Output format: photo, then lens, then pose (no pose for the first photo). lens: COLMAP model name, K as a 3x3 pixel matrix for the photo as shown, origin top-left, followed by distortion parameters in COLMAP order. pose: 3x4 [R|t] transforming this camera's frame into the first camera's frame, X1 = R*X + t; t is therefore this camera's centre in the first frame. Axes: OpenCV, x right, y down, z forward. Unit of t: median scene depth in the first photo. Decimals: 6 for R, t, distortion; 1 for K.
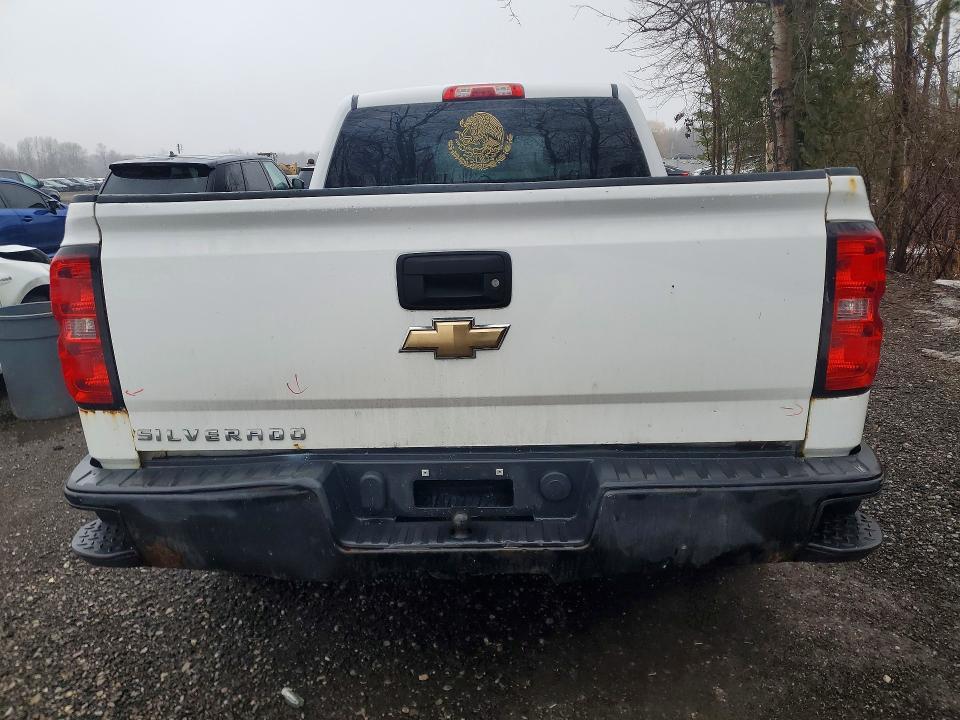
lens RADIAL K [[762.0, 0, 479.3], [0, 762.0, 363.1], [0, 0, 1]] dist [0.001530, -0.000370]
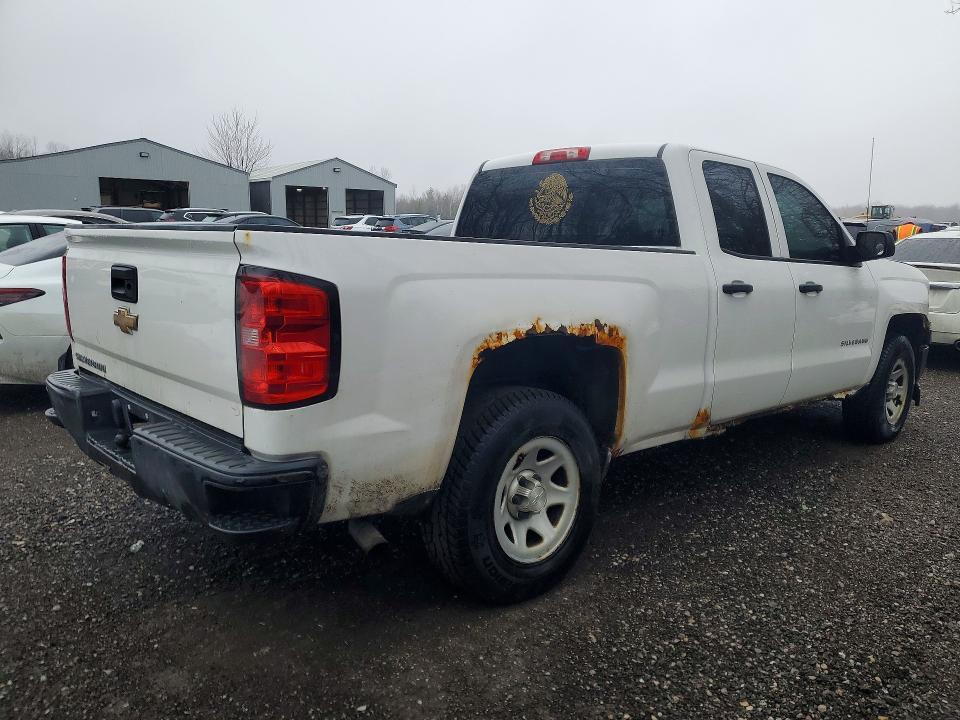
lens RADIAL K [[762.0, 0, 480.2], [0, 762.0, 355.7], [0, 0, 1]] dist [0.001530, -0.000370]
pose [[0.720273, 0.153014, -0.676604, 0.714398], [-0.203334, 0.979097, 0.004965, -0.054179], [0.663221, 0.134000, 0.736330, 0.150645]]
